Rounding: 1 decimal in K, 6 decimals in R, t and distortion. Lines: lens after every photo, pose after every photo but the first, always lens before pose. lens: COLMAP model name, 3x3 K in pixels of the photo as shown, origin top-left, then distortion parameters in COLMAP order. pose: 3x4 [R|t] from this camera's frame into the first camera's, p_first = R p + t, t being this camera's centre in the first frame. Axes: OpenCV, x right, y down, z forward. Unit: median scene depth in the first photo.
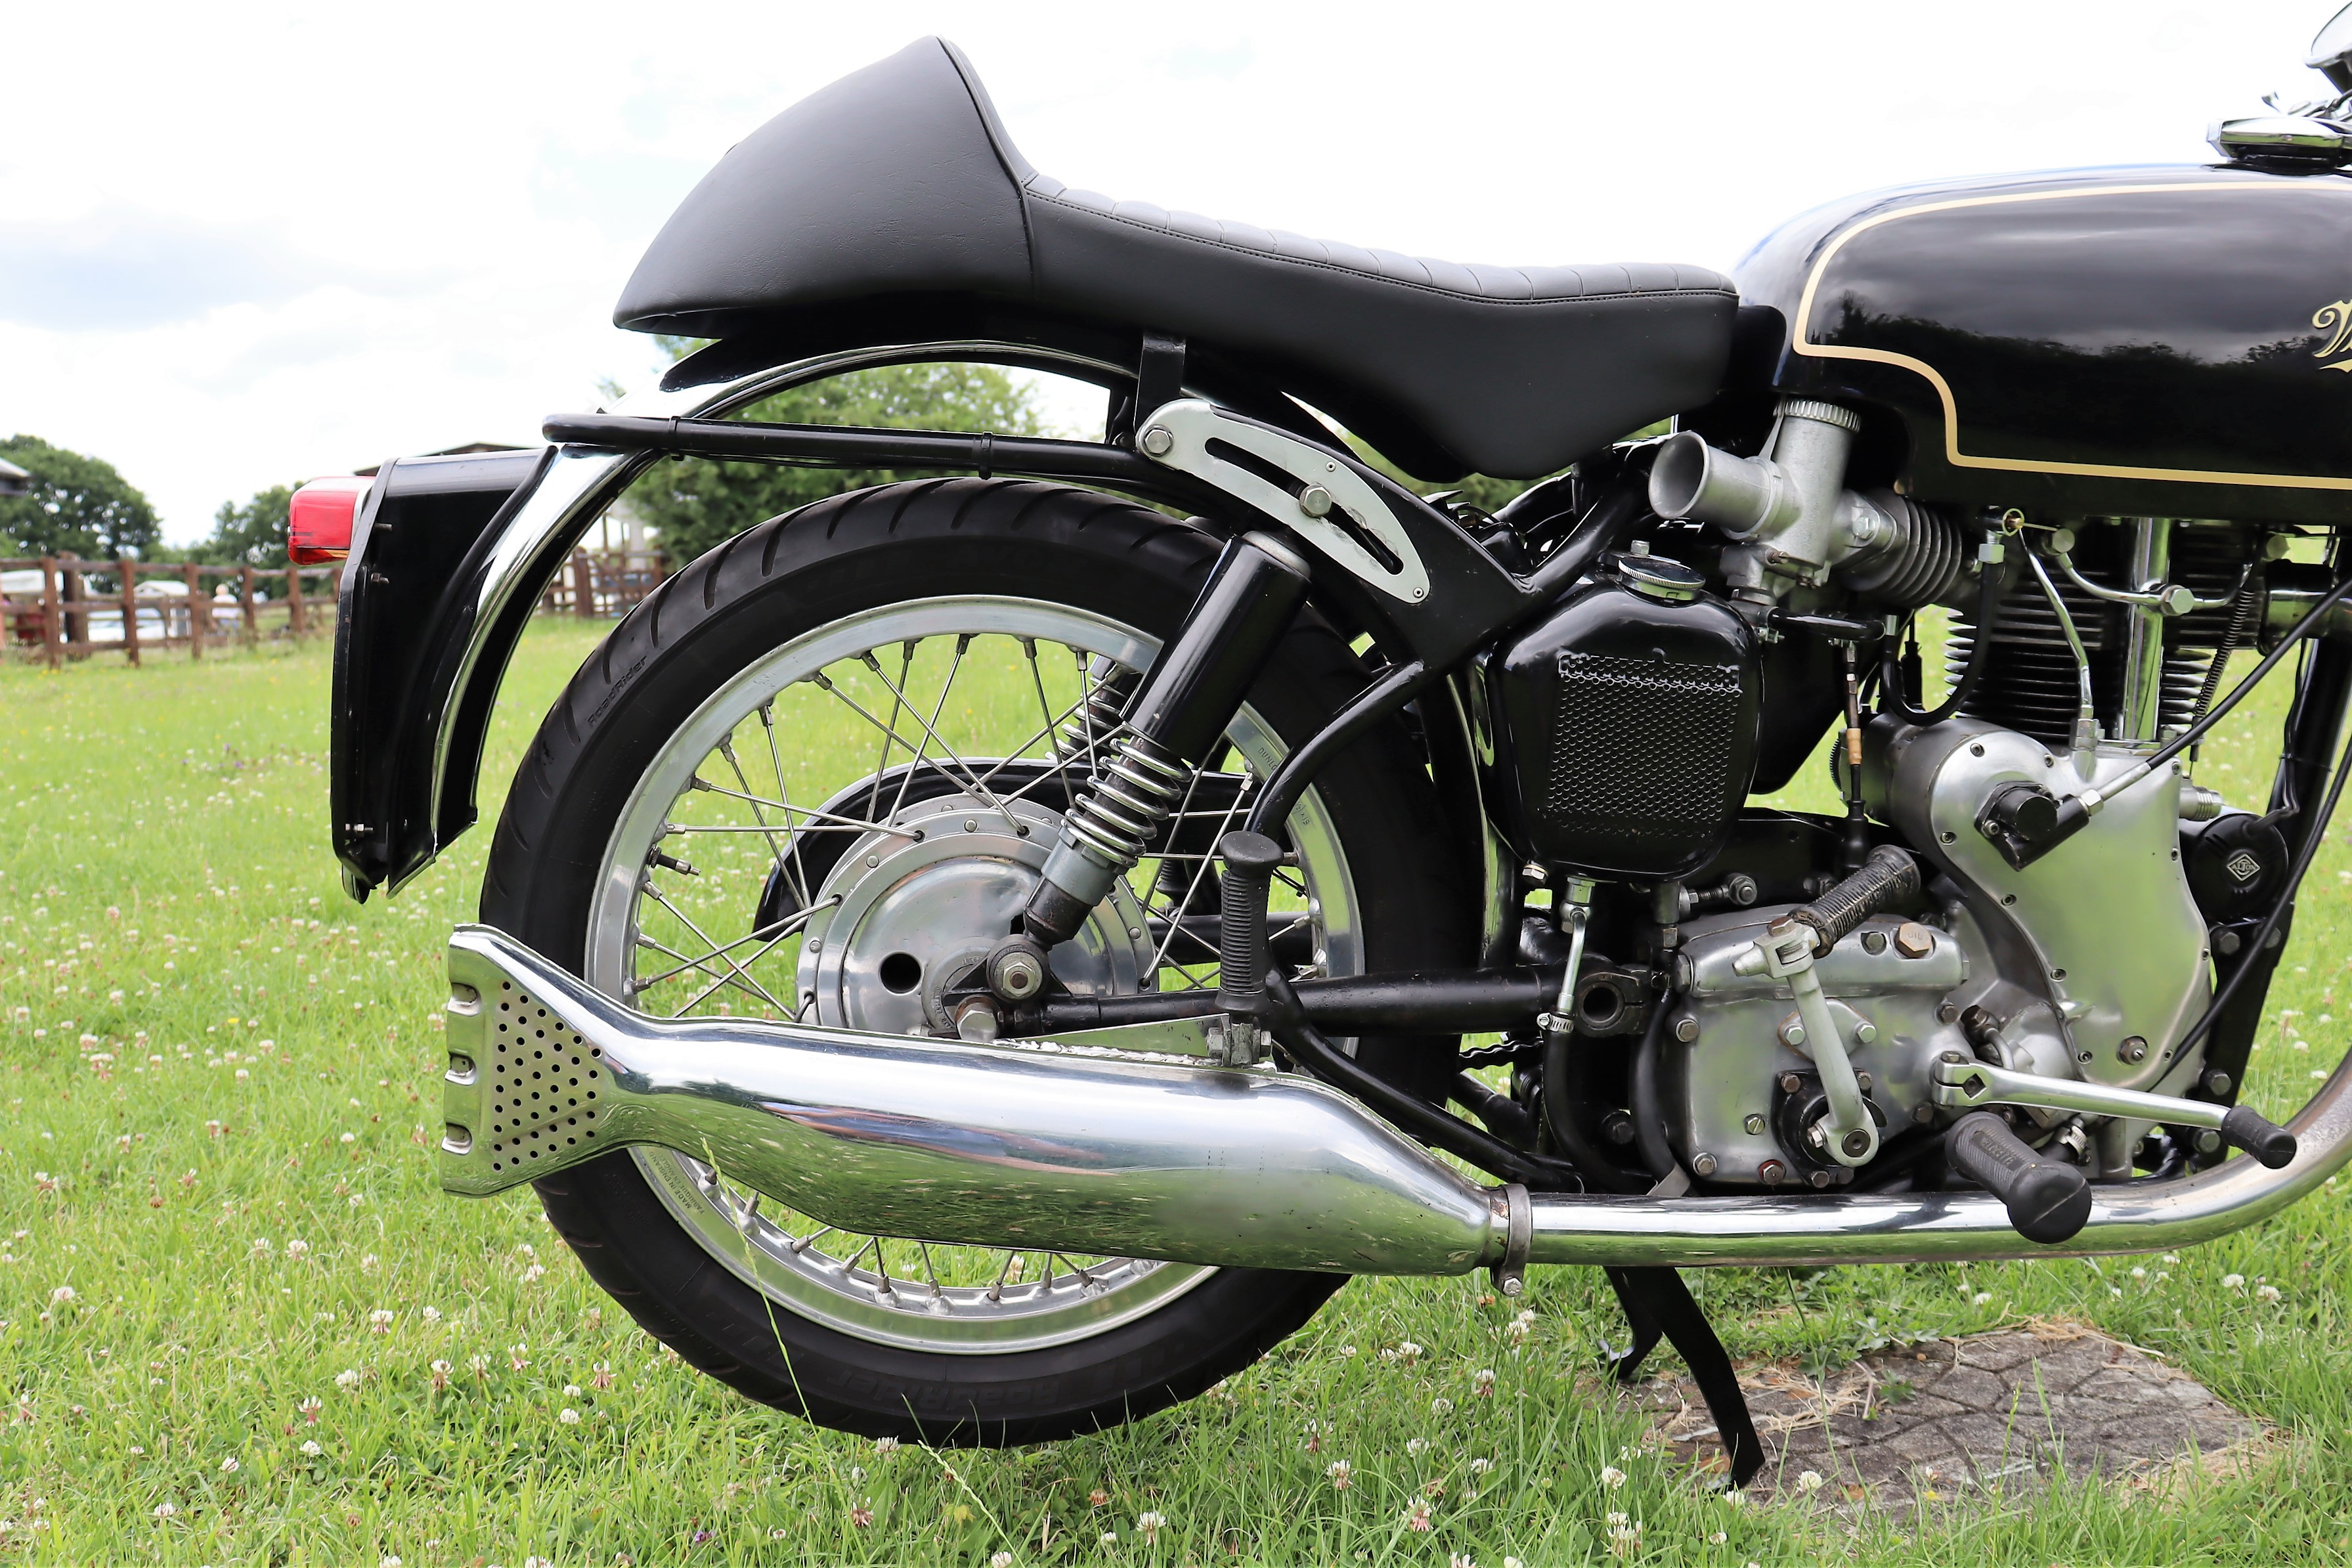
lens RADIAL K [[2133.3, 0, 1074.3], [0, 2133.3, 813.3], [0, 0, 1]] dist [-0.148203, 0.100593]
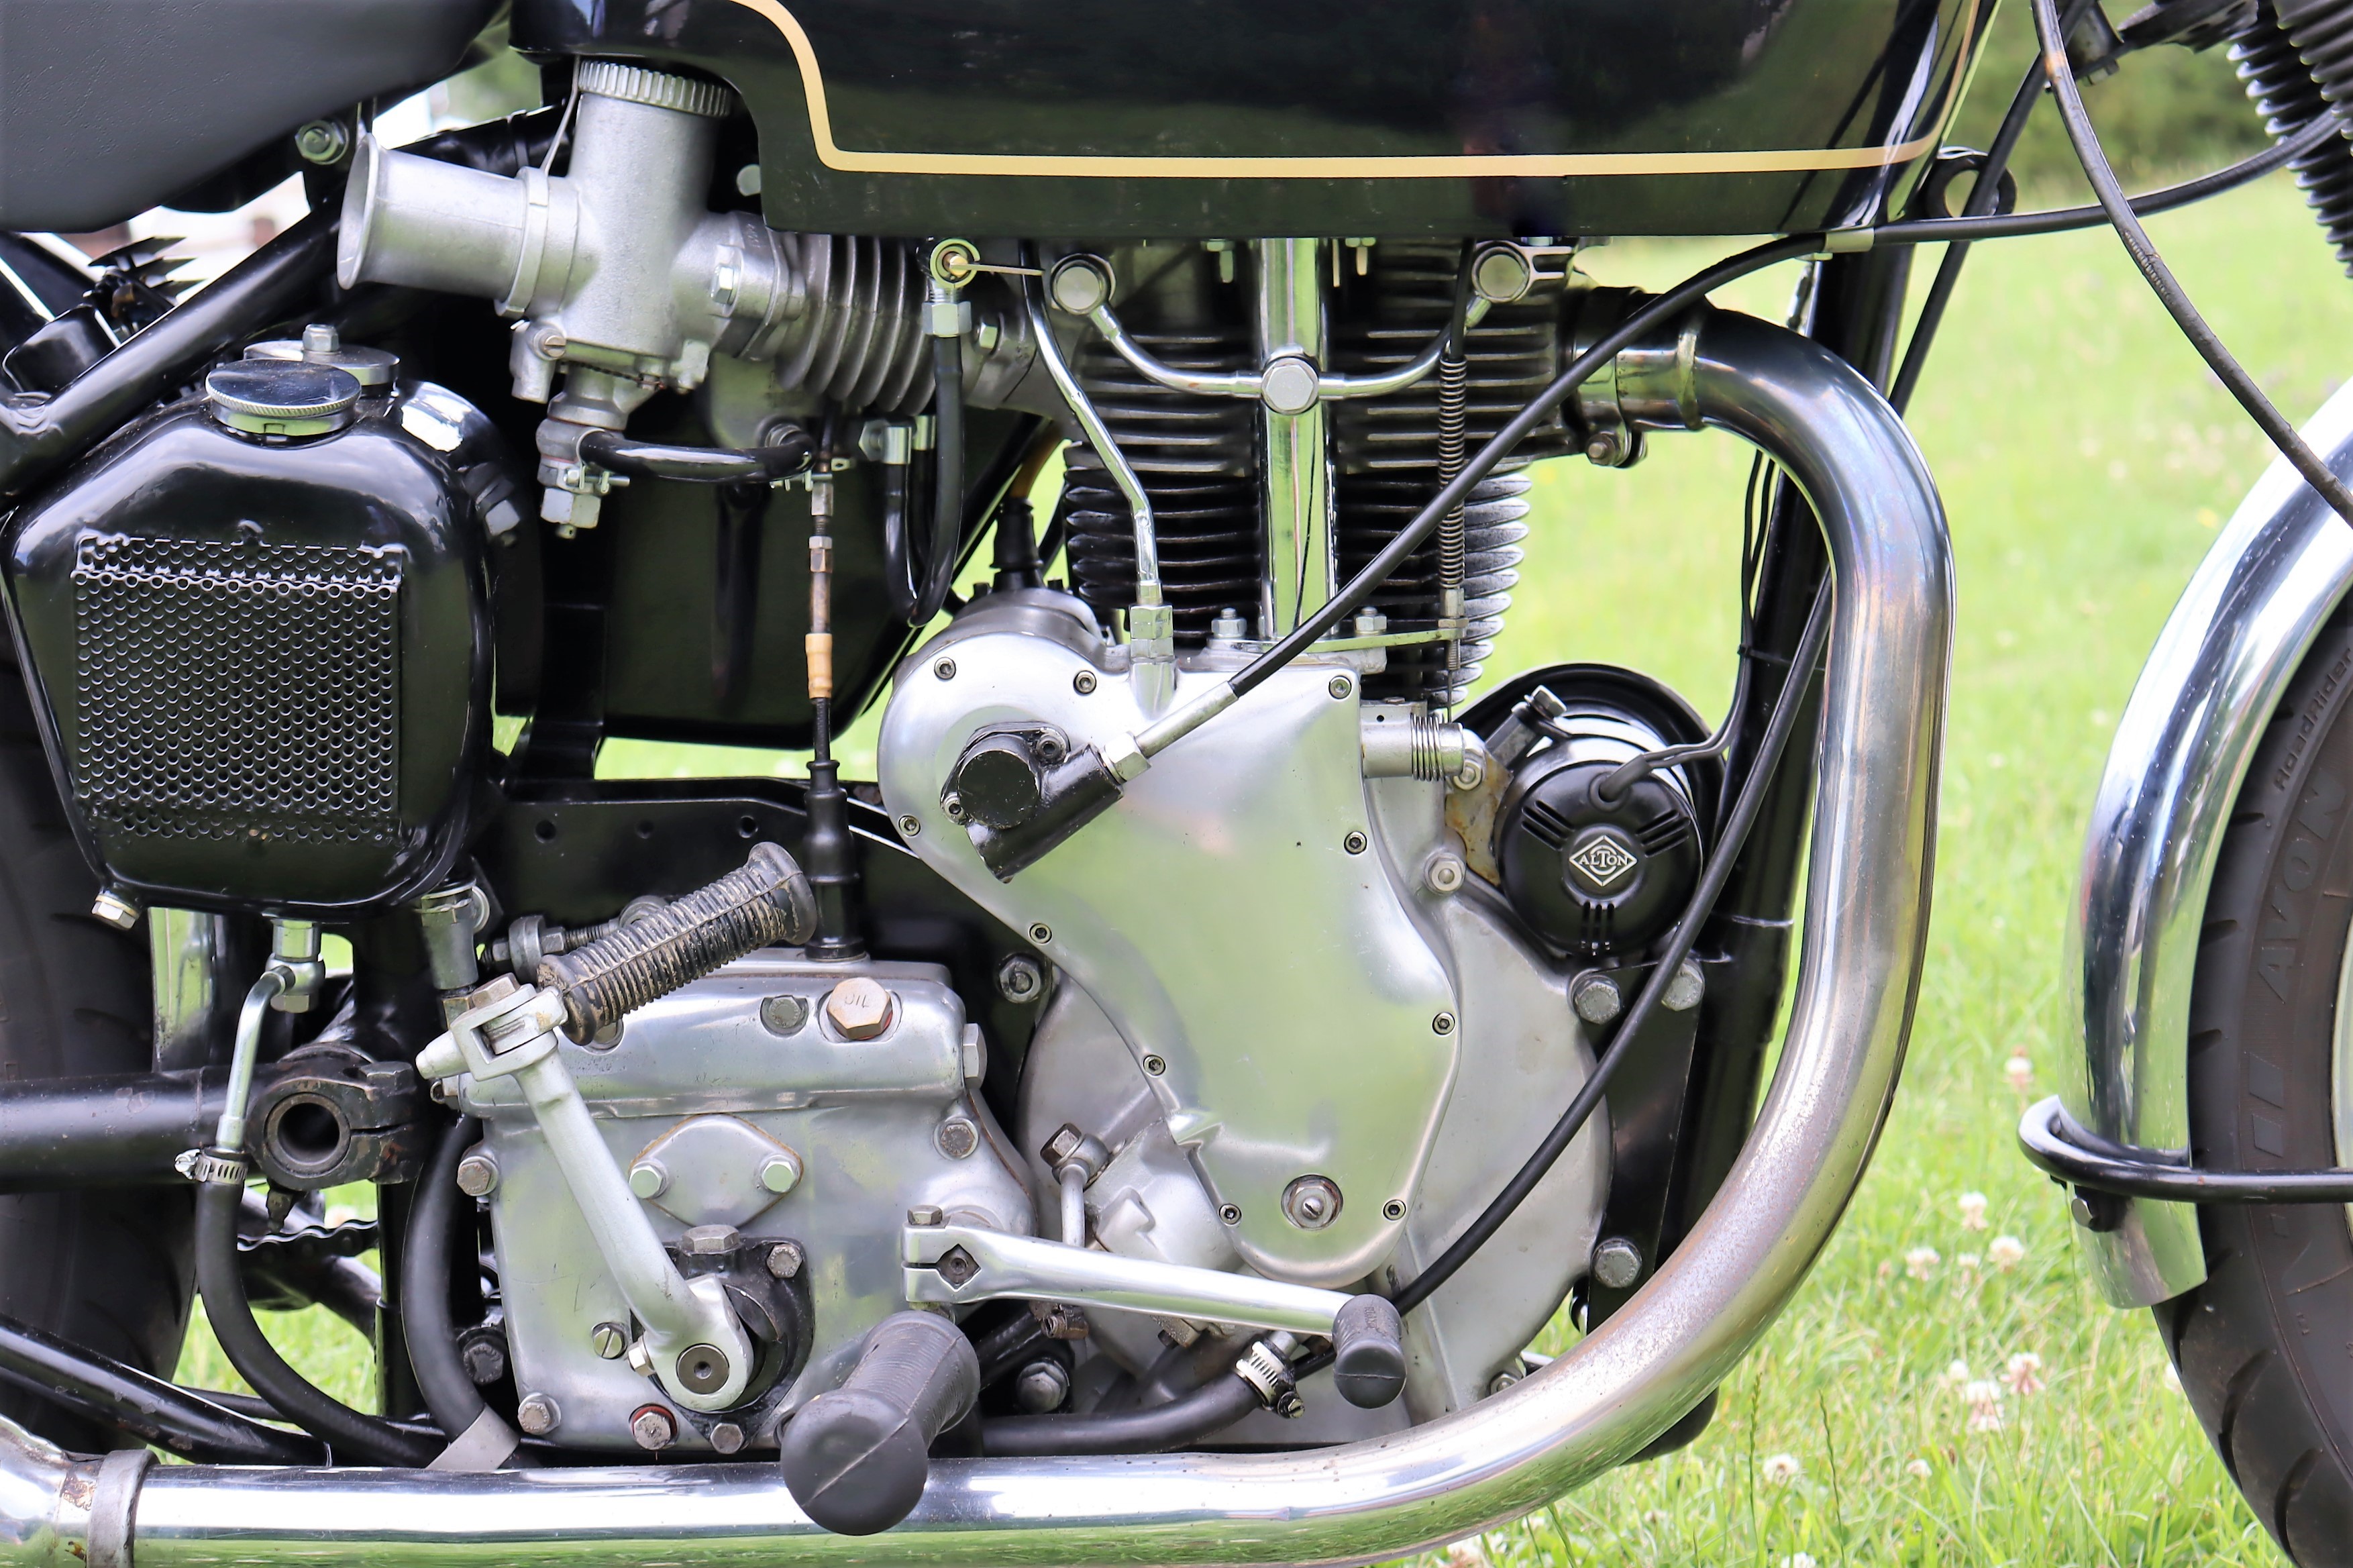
lens RADIAL K [[4889.8, 0, 1176.5], [0, 4889.8, 784.0], [0, 0, 1]] dist [0.180013, 0.154251]
pose [[0.995167, -0.030240, -0.093428, 0.622917], [0.030754, 0.999519, 0.004062, -0.002899], [0.093260, -0.006916, 0.995618, -0.314584]]
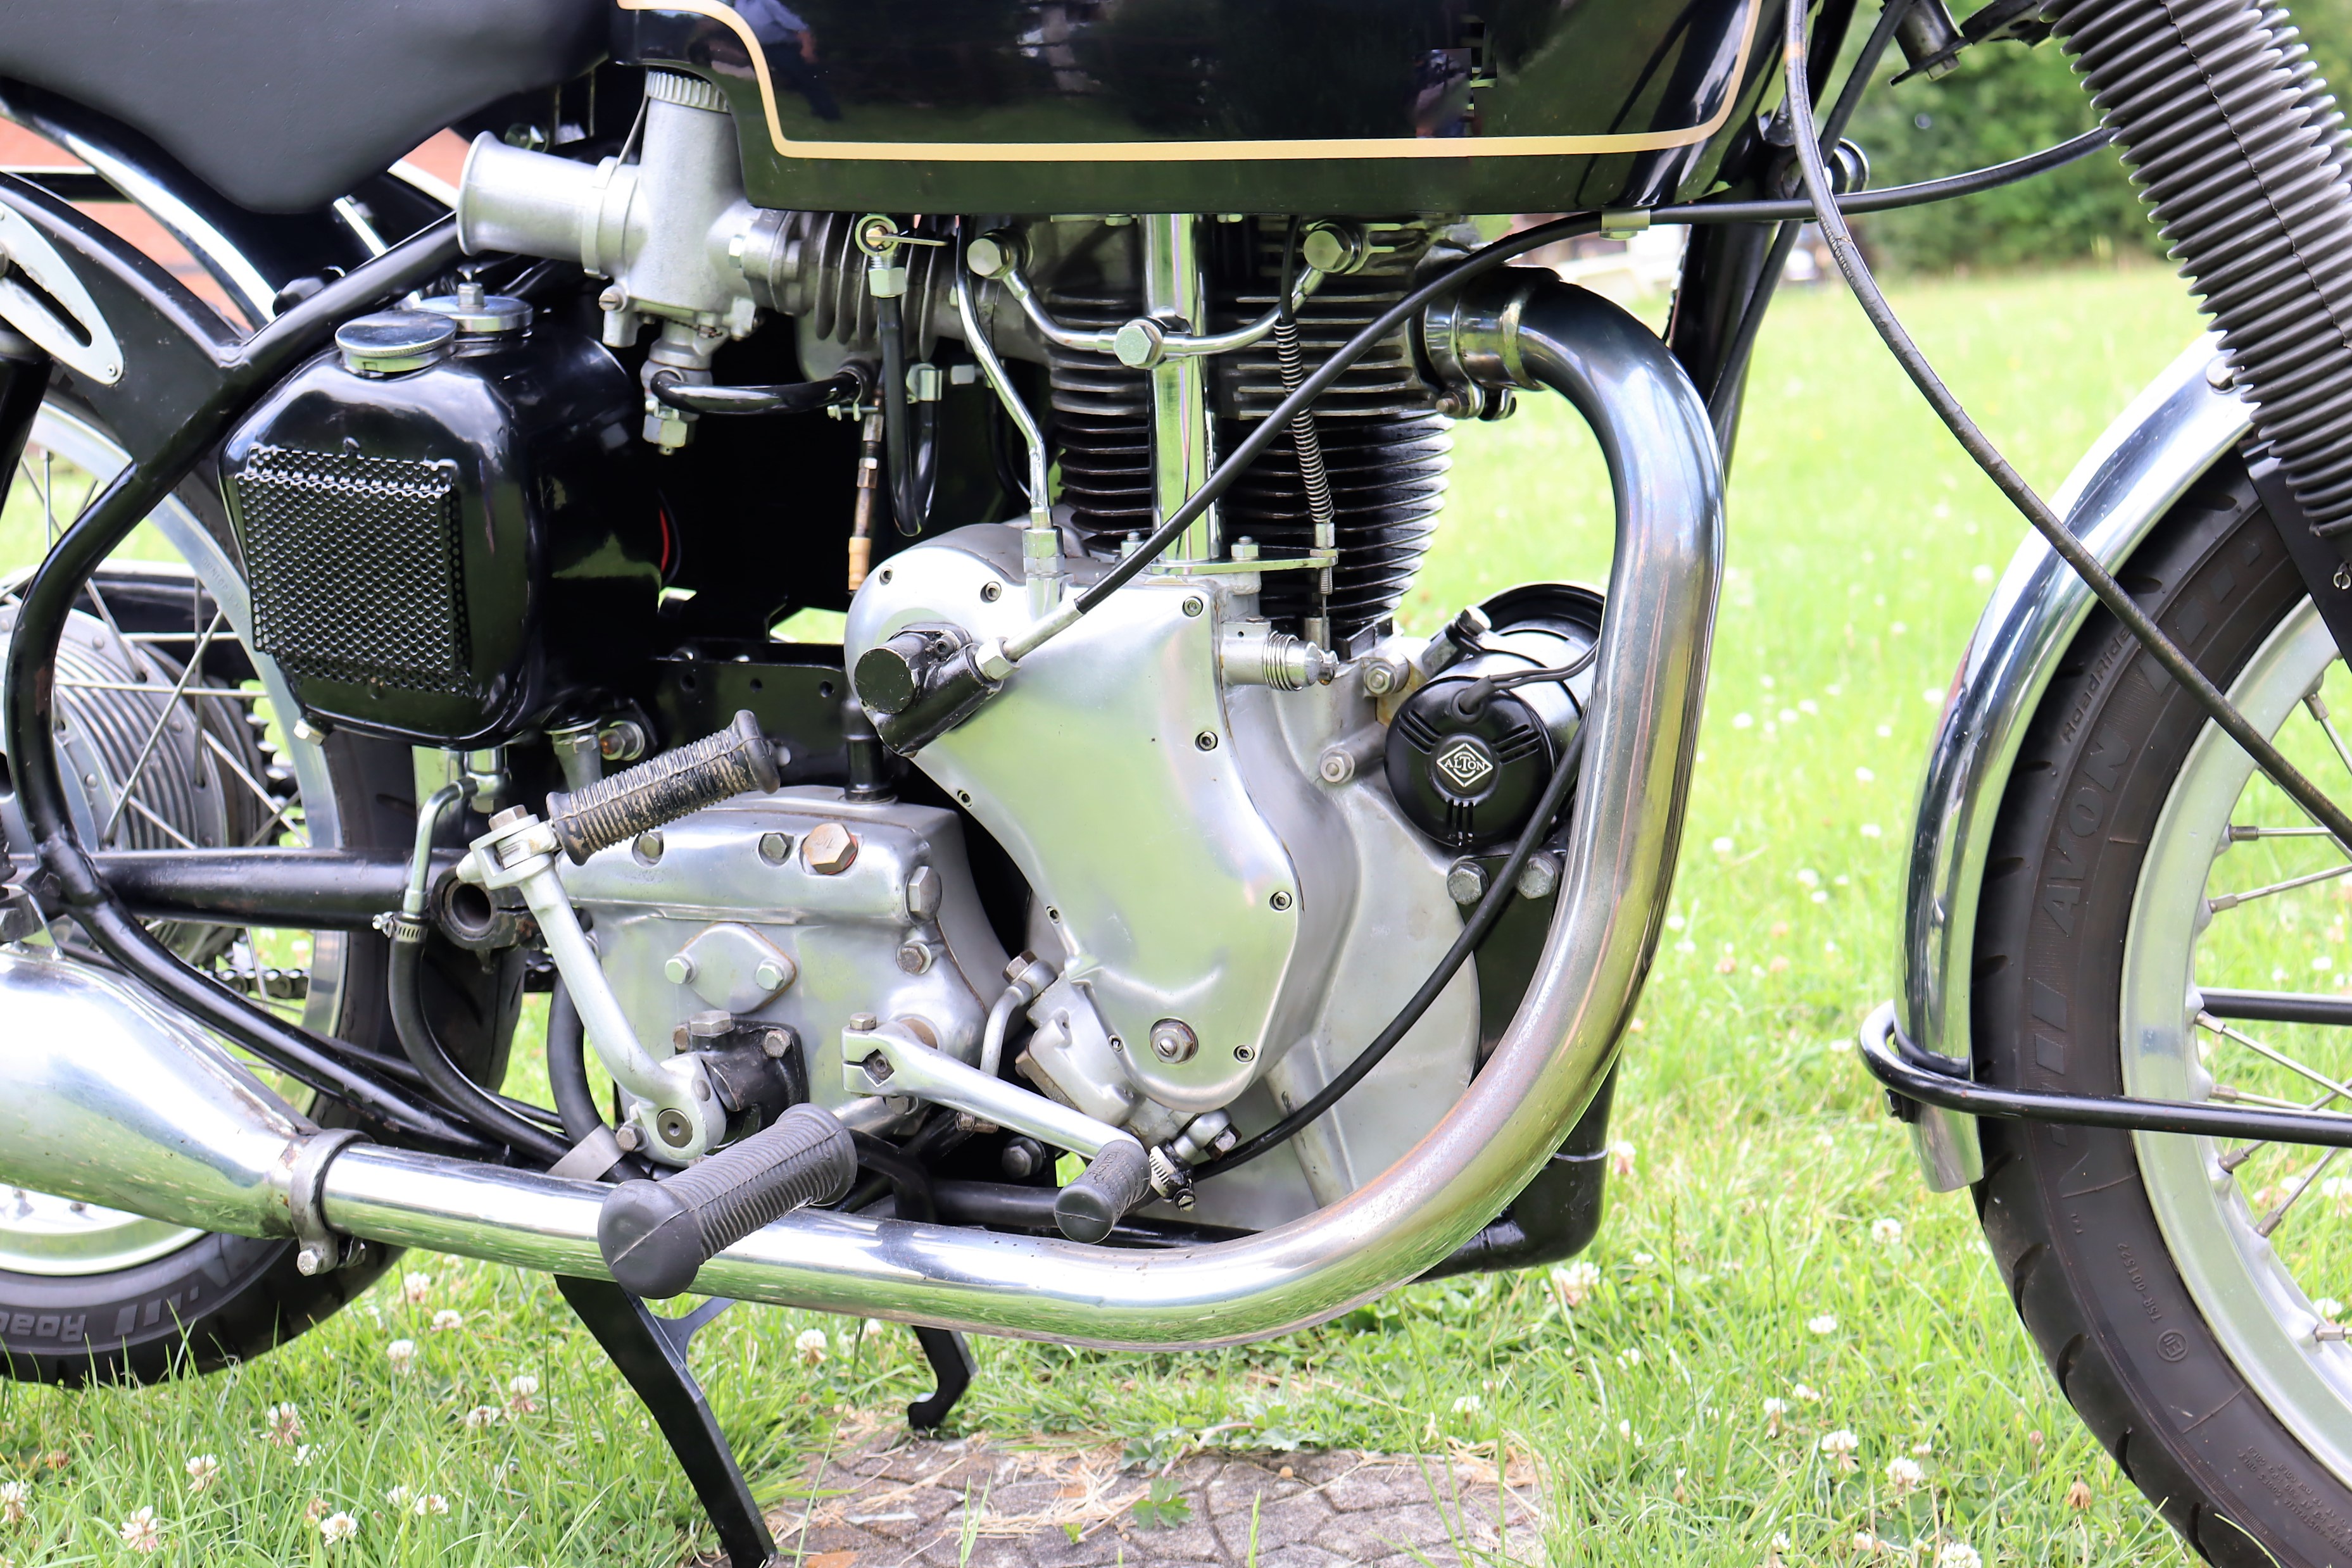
lens RADIAL K [[2984.0, 0, 1176.0], [0, 2984.0, 784.0], [0, 0, 1]] dist [-0.025041, -0.006801]
pose [[0.897711, 0.045619, -0.438216, 0.952668], [-0.012438, 0.996853, 0.078293, -0.040124], [0.440409, -0.064834, 0.895453, 0.169612]]
